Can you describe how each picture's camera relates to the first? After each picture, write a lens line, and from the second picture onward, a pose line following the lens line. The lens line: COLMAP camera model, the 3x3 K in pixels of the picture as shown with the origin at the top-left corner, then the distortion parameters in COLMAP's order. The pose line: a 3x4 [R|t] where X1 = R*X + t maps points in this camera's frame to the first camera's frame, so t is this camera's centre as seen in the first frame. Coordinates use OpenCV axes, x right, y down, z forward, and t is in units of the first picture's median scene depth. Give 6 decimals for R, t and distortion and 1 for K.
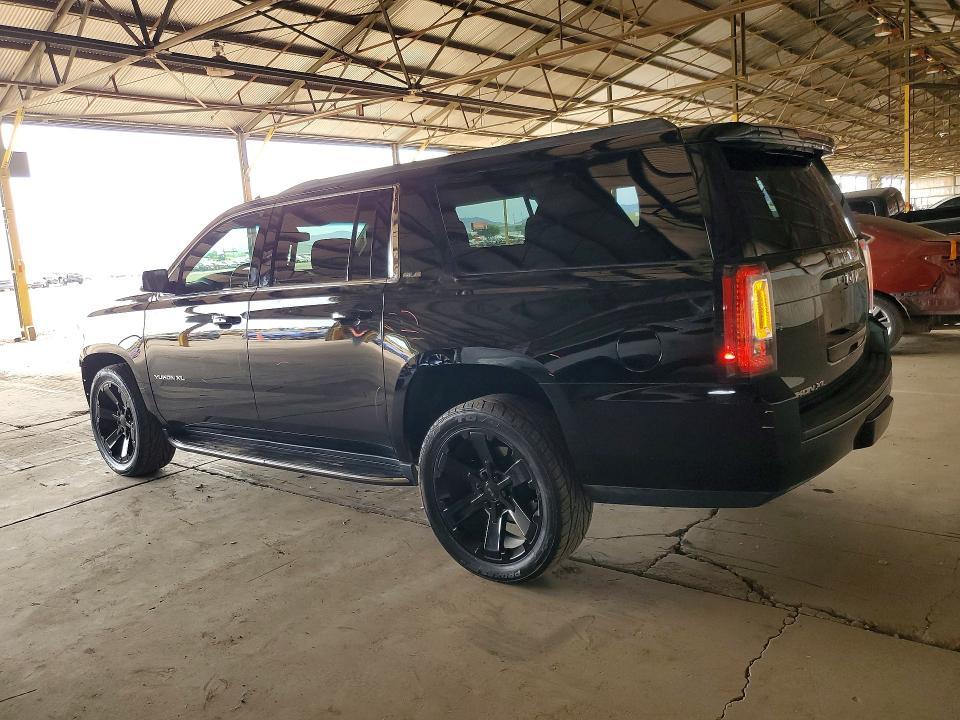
lens RADIAL K [[734.6, 0, 462.2], [0, 734.6, 358.2], [0, 0, 1]] dist [0.014531, 0.003464]
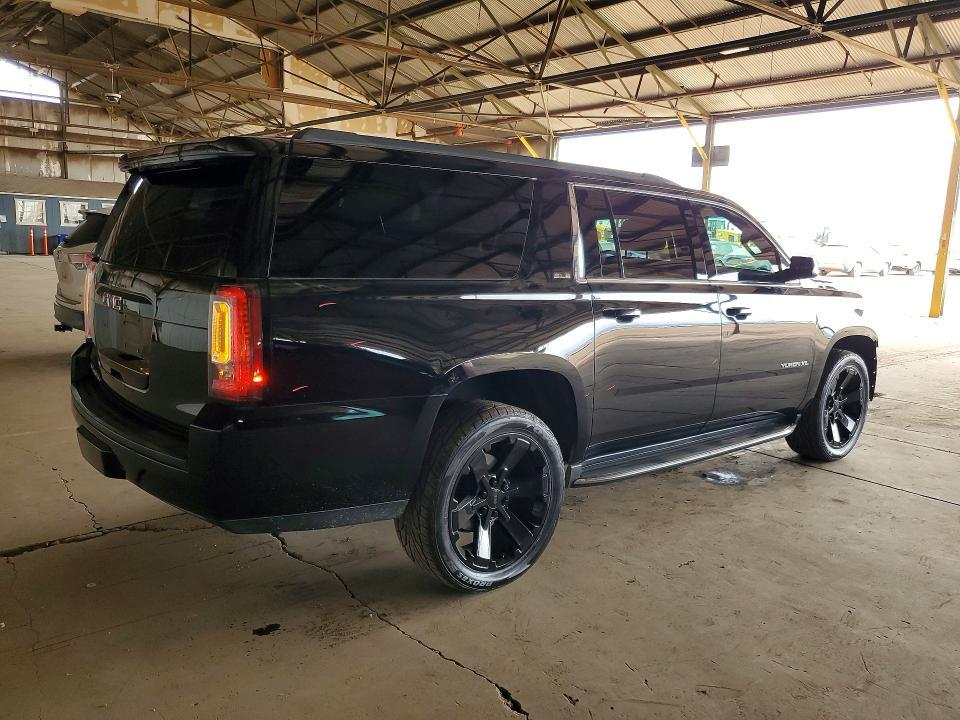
lens RADIAL K [[734.6, 0, 462.2], [0, 734.6, 358.2], [0, 0, 1]] dist [0.014531, 0.003464]
pose [[-0.180103, 0.233852, -0.955445, 0.796093], [-0.175591, 0.948084, 0.265150, -0.211627], [0.967849, 0.215522, -0.129690, 0.907454]]
